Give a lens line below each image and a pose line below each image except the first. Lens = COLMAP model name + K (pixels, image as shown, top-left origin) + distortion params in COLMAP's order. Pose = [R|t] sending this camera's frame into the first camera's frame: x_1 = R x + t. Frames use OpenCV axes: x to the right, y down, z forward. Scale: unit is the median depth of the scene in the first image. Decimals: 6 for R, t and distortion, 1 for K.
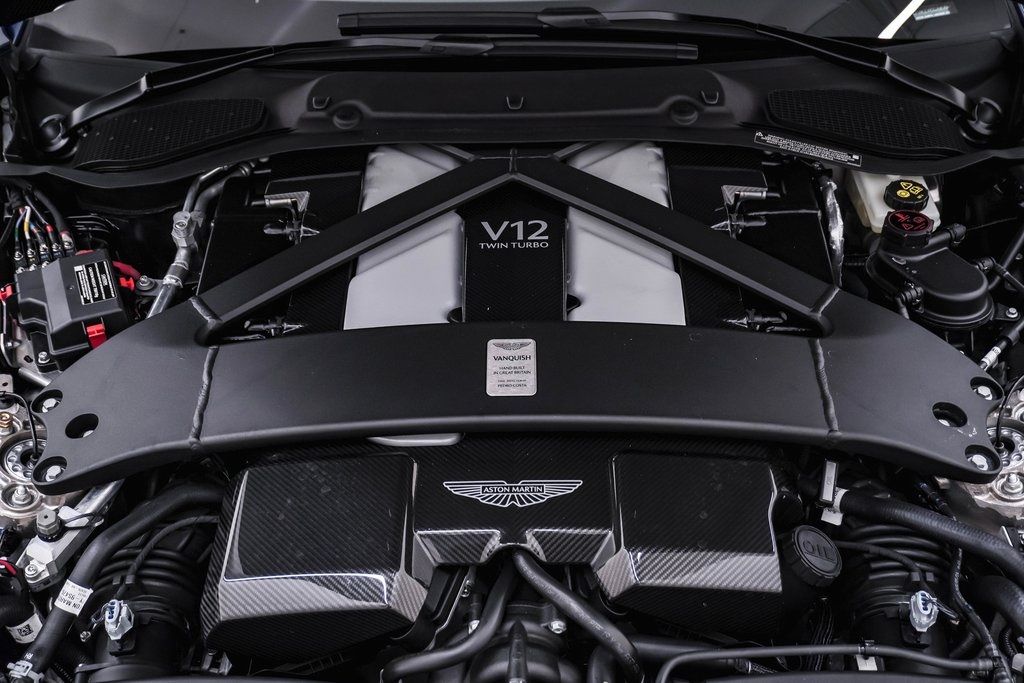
lens RADIAL K [[1082.5, 0, 510.4], [0, 1082.5, 341.3], [0, 0, 1]] dist [0.006840, 0.000000]
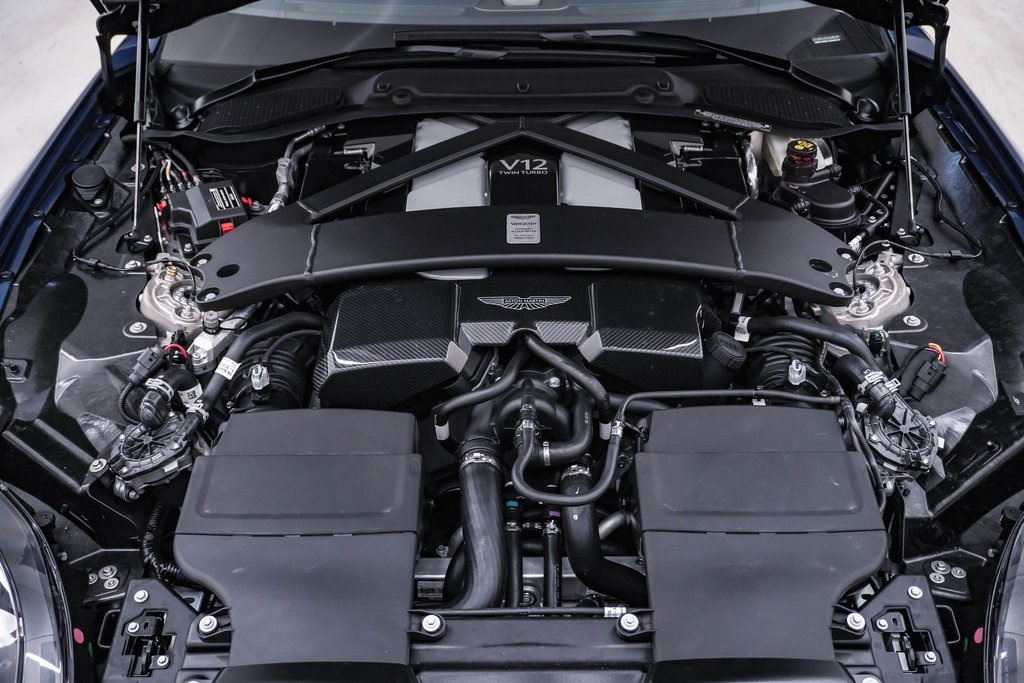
lens RADIAL K [[1082.5, 0, 510.9], [0, 1082.5, 340.9], [0, 0, 1]] dist [0.006840, 0.000000]
pose [[0.999934, 0.007982, 0.008227, -0.023417], [-0.006946, 0.992872, -0.118987, 0.305853], [-0.009118, 0.118922, 0.992862, -0.392671]]
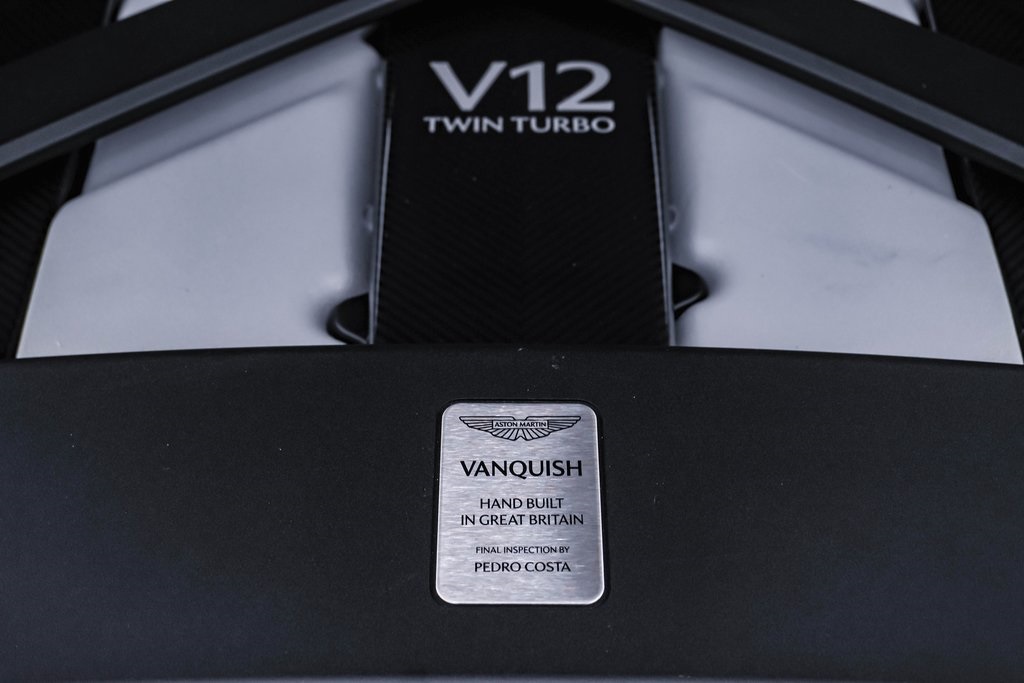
lens RADIAL K [[1517.6, 0, 514.4], [0, 1517.6, 342.3], [0, 0, 1]] dist [0.012086, 0.000000]
pose [[0.999348, 0.021553, 0.028952, -0.011915], [-0.021945, 0.999671, 0.013261, -0.022652], [-0.028657, -0.013888, 0.999493, 0.498326]]
